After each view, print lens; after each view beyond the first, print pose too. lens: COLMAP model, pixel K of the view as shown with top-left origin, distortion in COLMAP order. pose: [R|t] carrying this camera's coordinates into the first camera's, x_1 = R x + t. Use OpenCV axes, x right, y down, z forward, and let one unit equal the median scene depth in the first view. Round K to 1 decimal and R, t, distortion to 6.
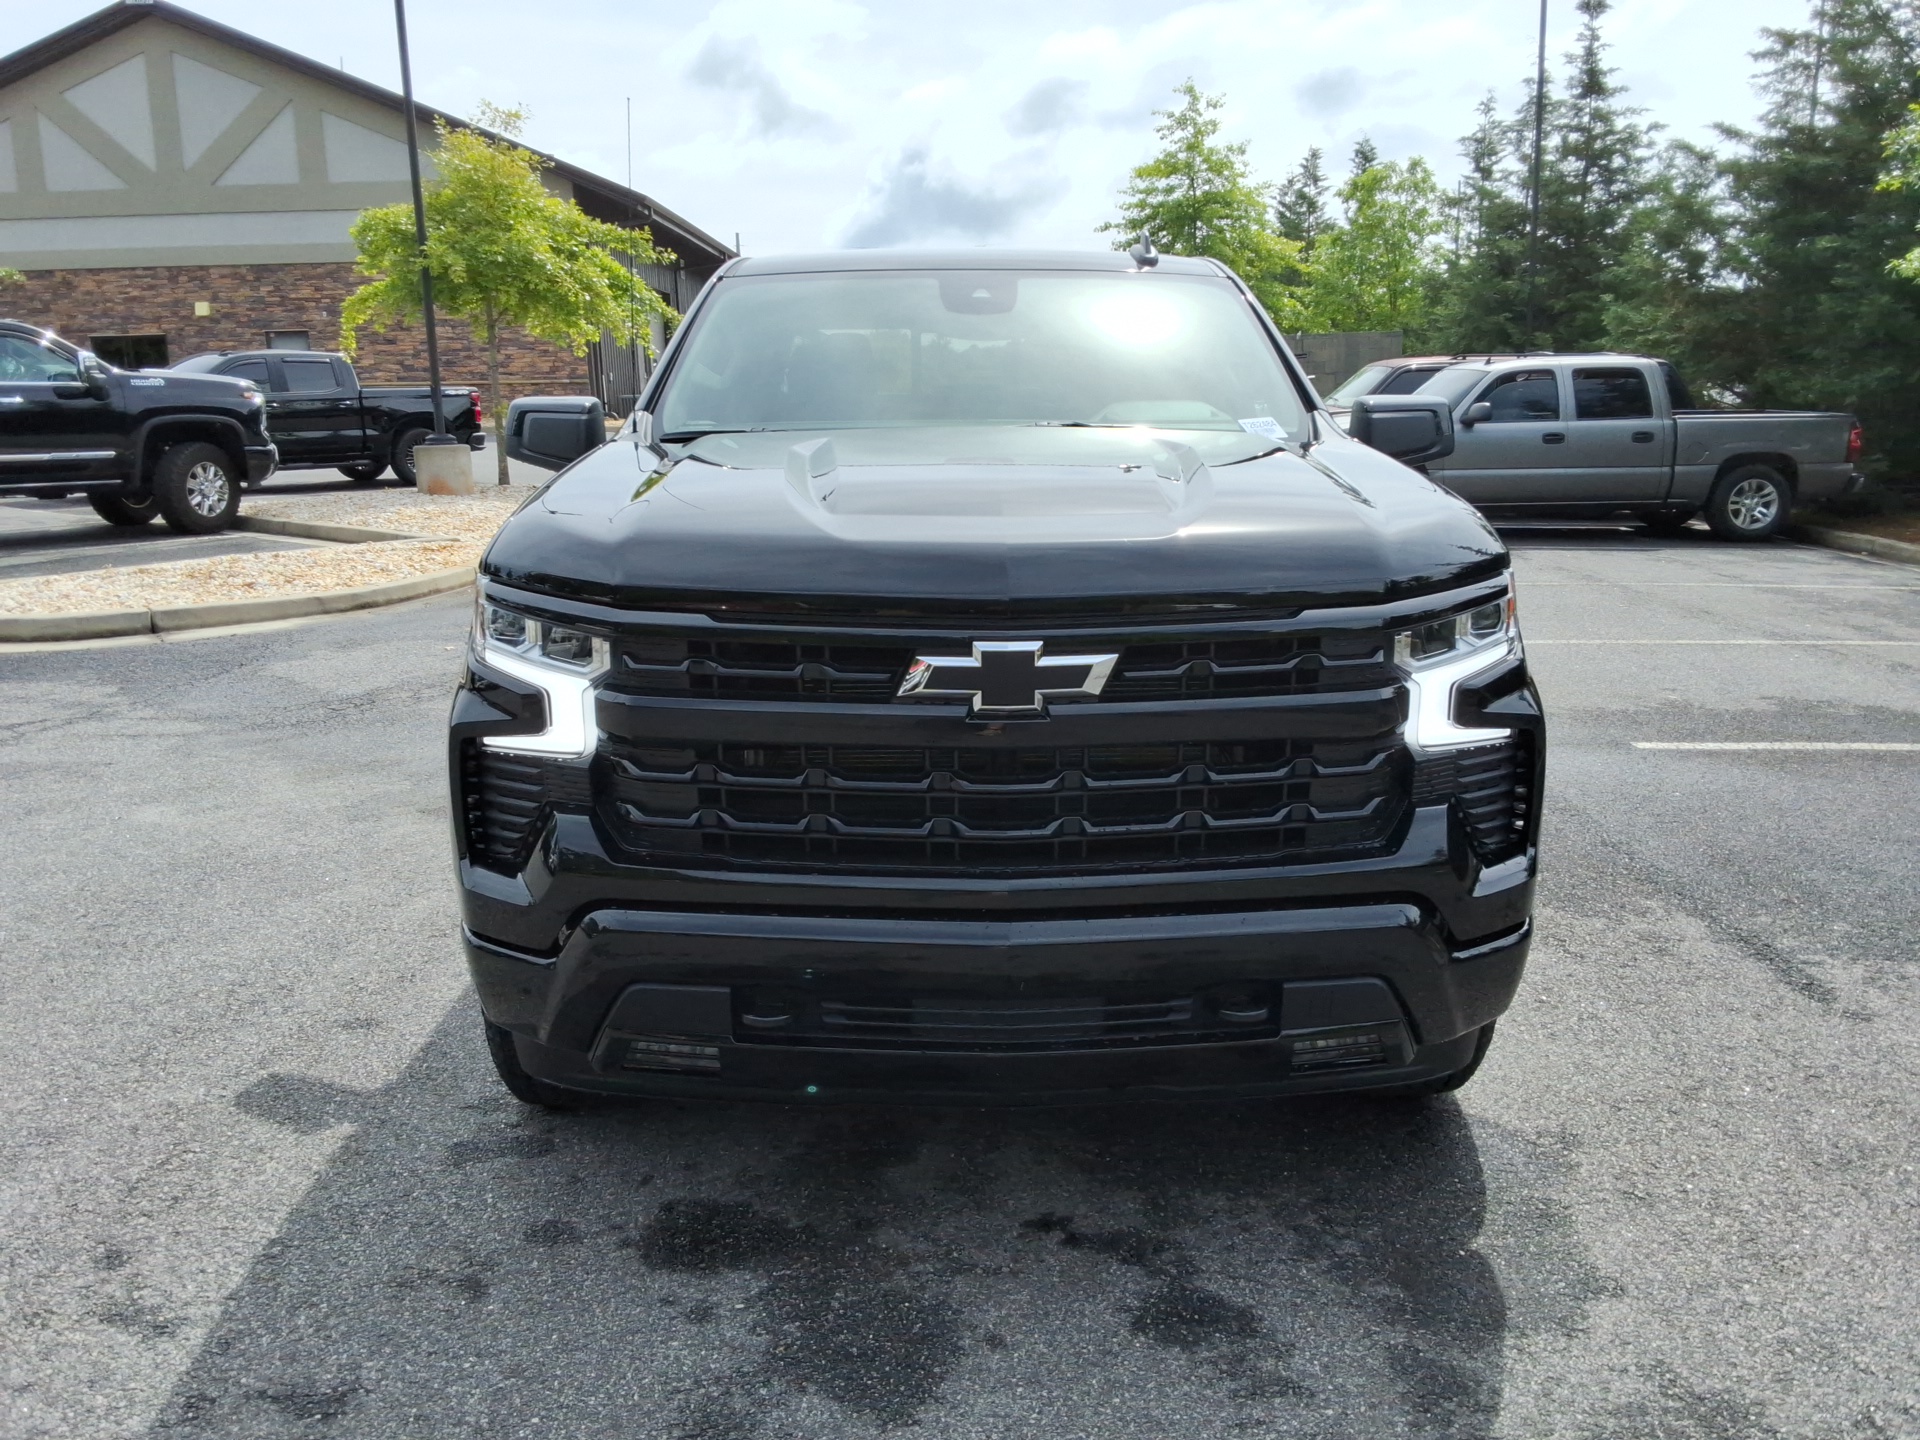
lens RADIAL K [[1543.9, 0, 978.1], [0, 1543.9, 692.3], [0, 0, 1]] dist [0.114256, -0.172788]
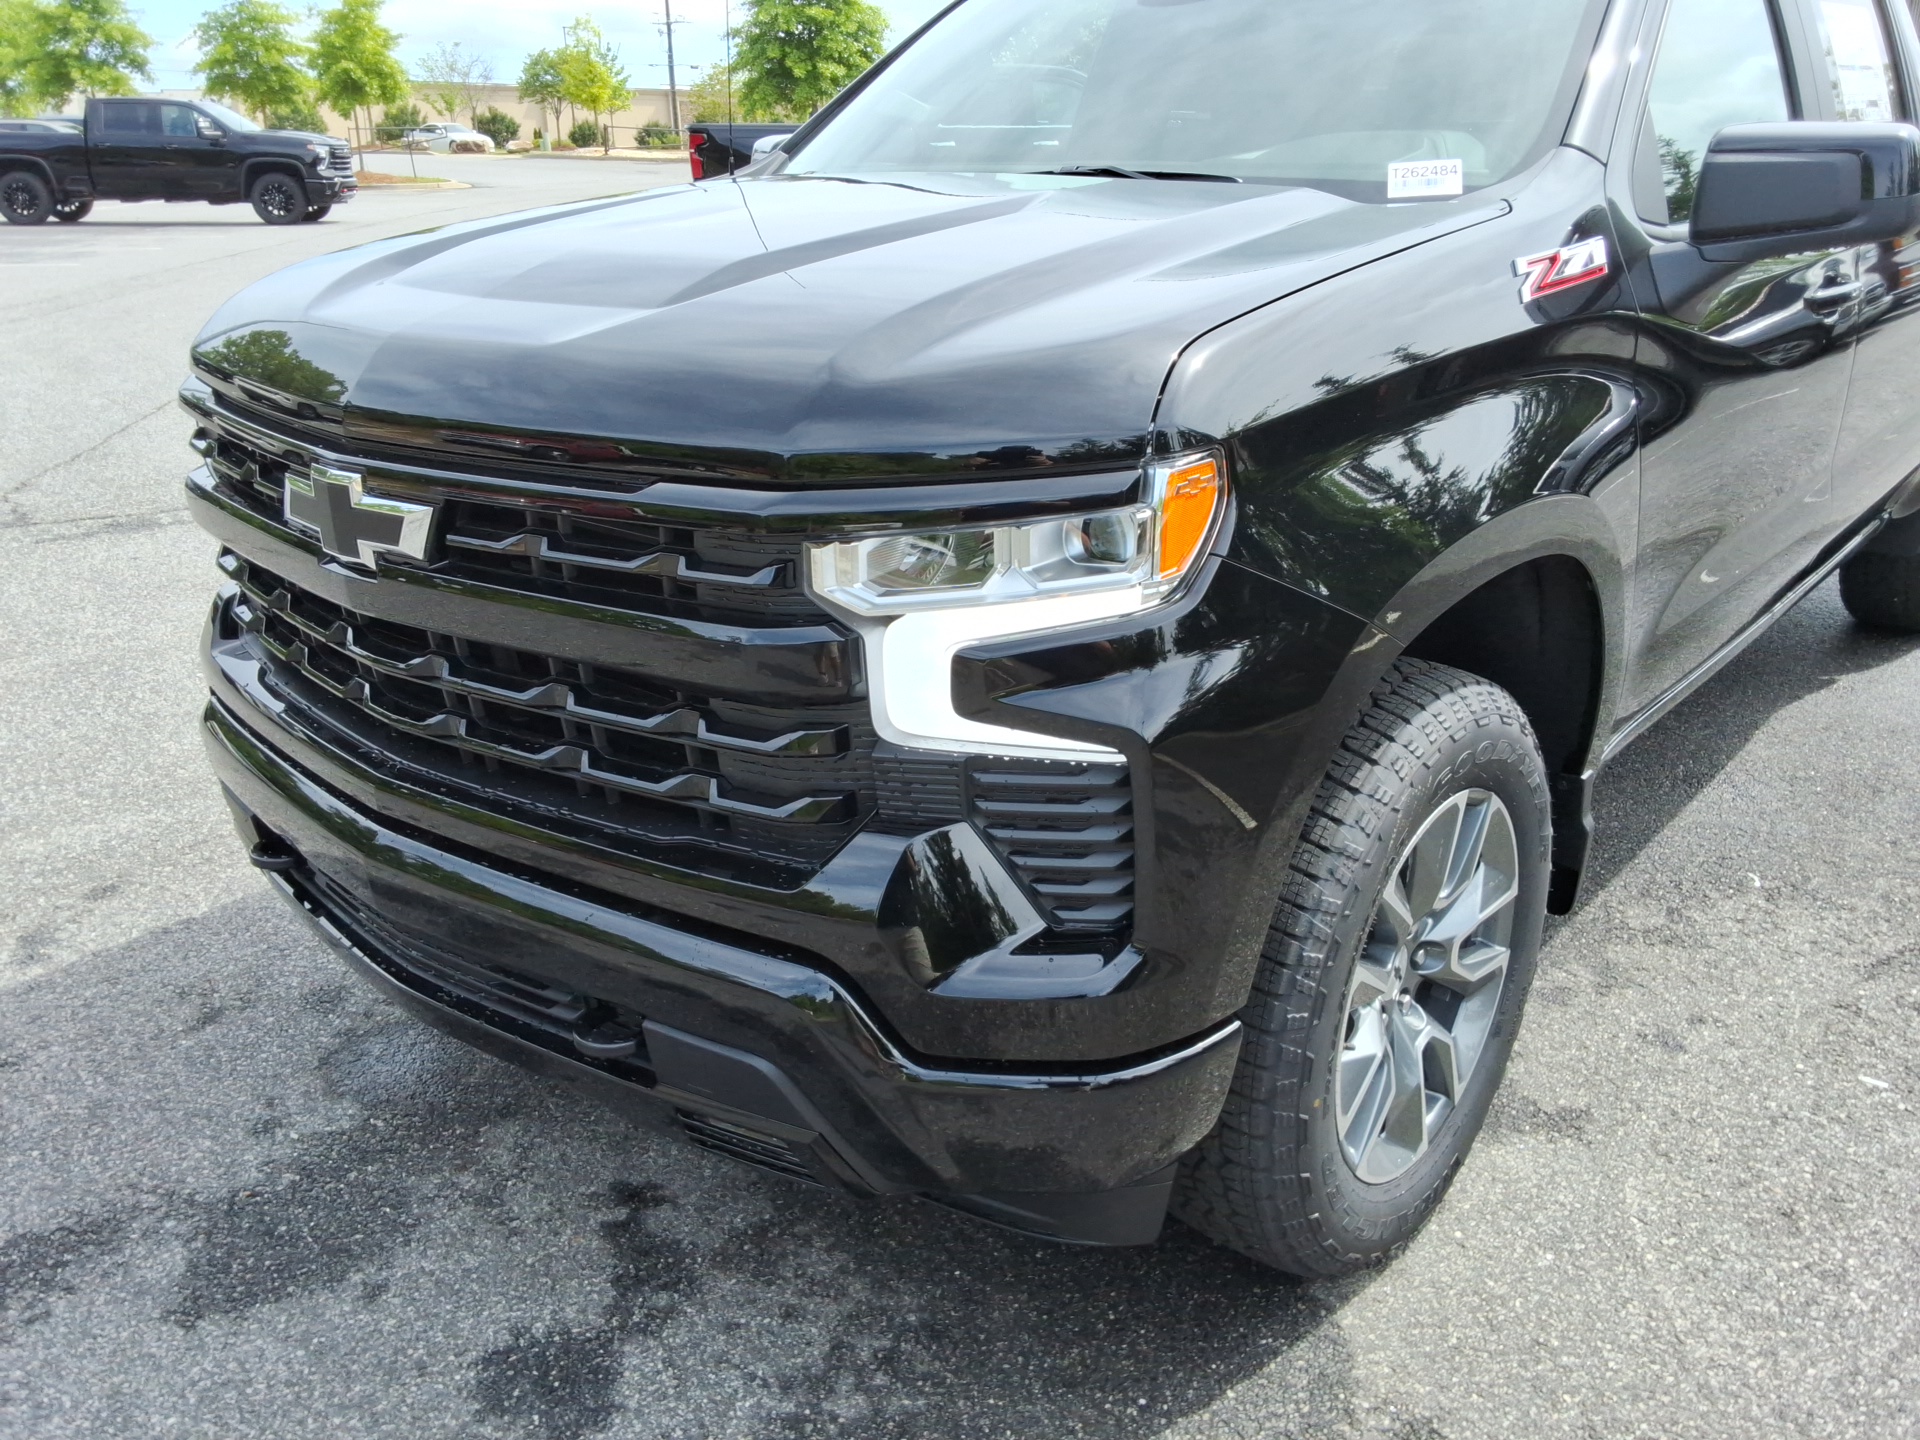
lens RADIAL K [[1570.5, 0, 999.4], [0, 1570.5, 679.4], [0, 0, 1]] dist [0.005689, -0.005384]
pose [[0.753240, 0.214099, -0.621926, 0.089713], [-0.117857, 0.974170, 0.192619, -0.014040], [0.647101, -0.071790, 0.759017, 0.073873]]
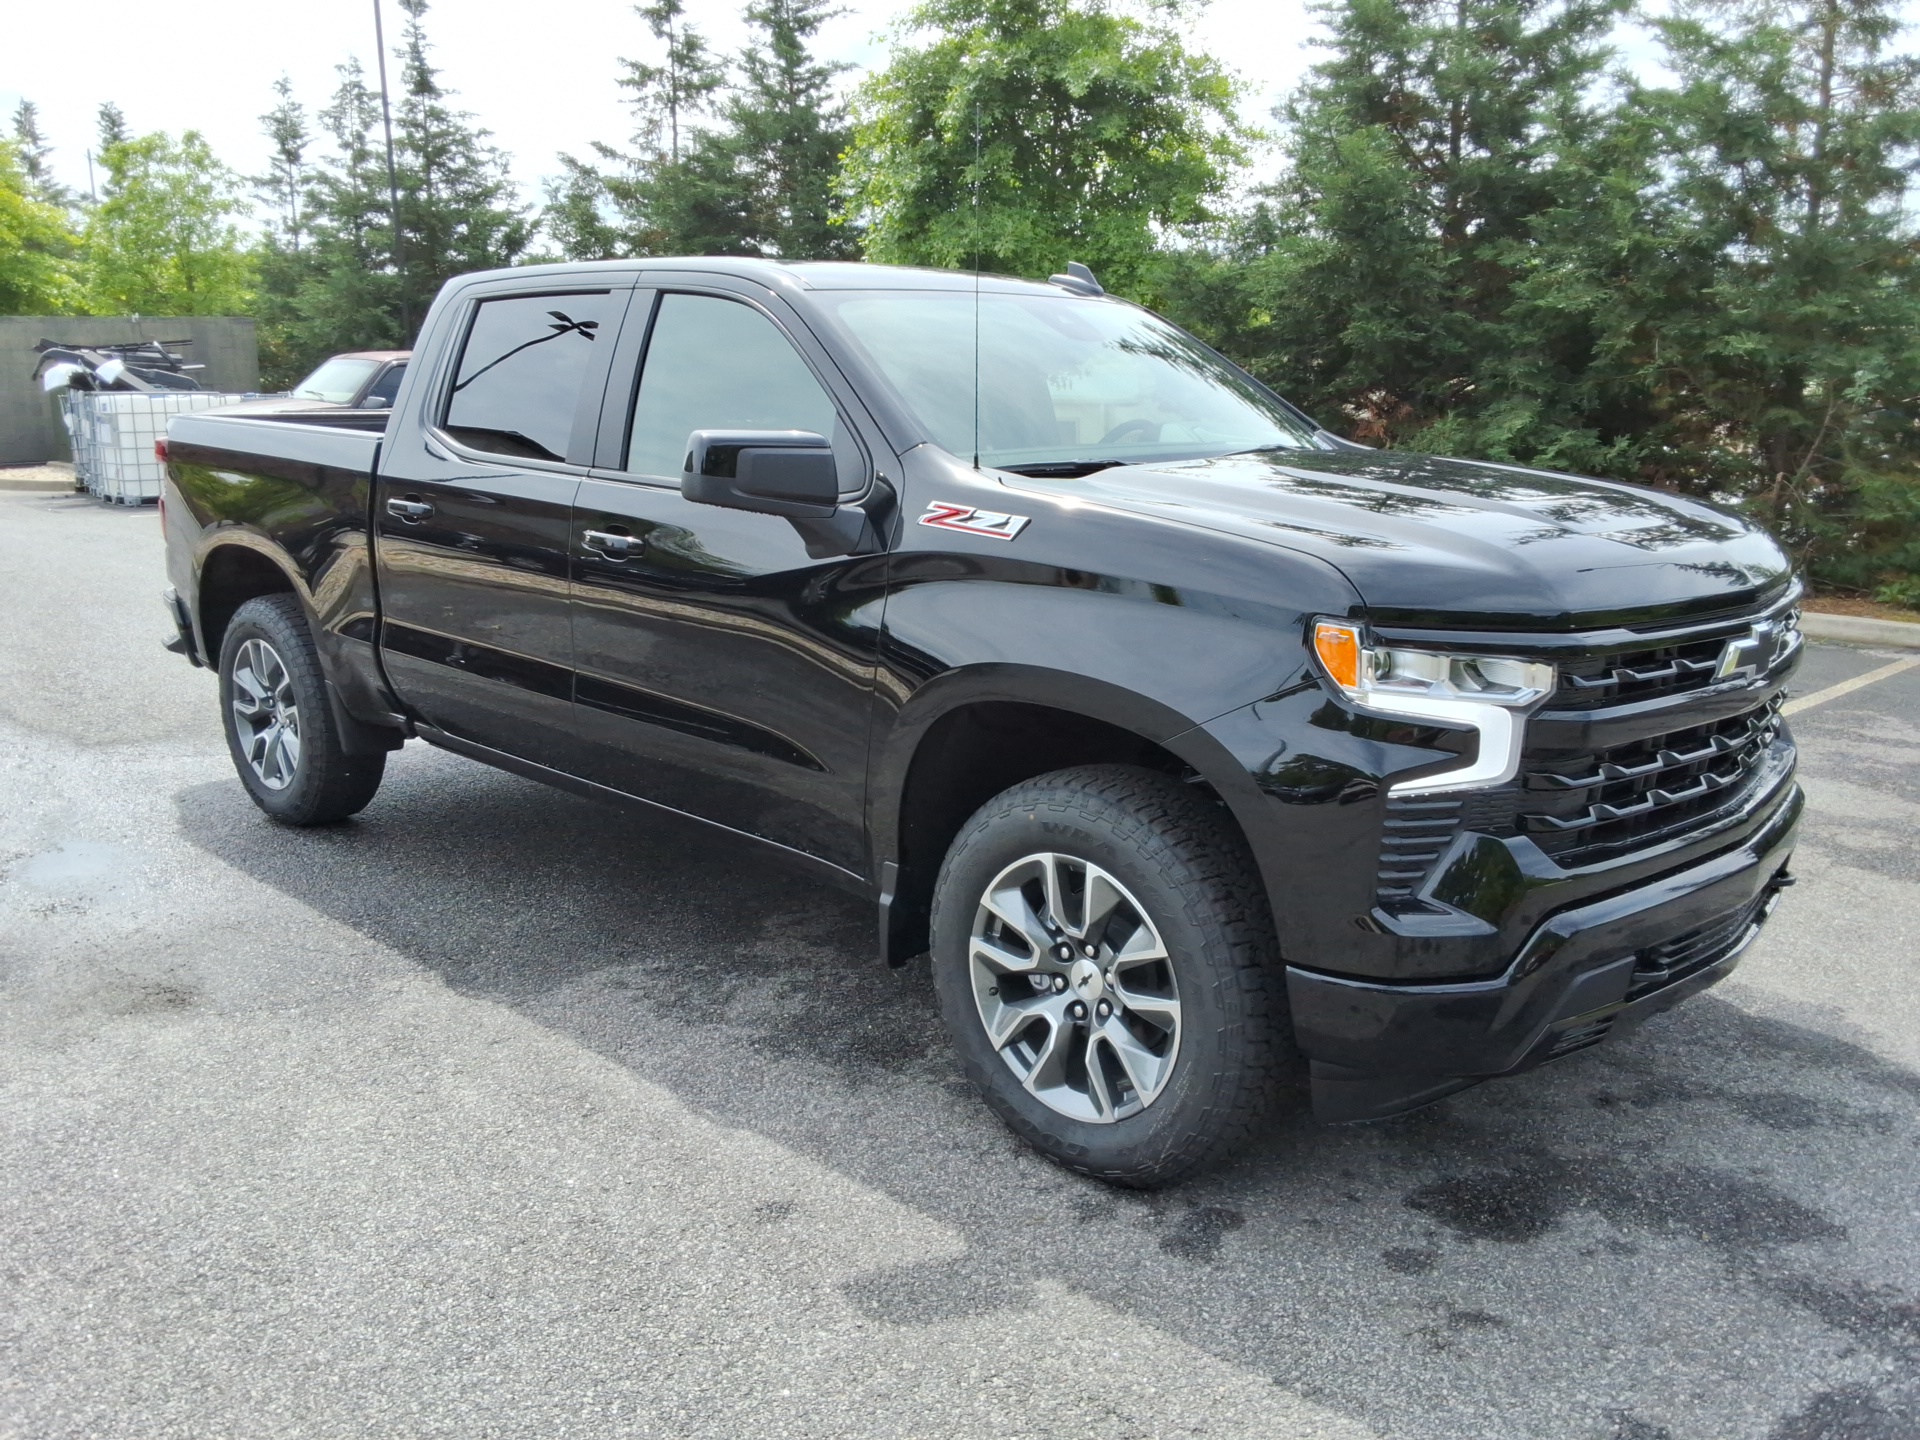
lens RADIAL K [[1547.1, 0, 974.5], [0, 1547.1, 709.4], [0, 0, 1]] dist [0.066895, -0.096618]
pose [[0.700475, -0.142419, 0.699323, -0.157635], [0.130053, 0.988952, 0.071135, -0.016215], [-0.701727, 0.041121, 0.711258, 0.065123]]
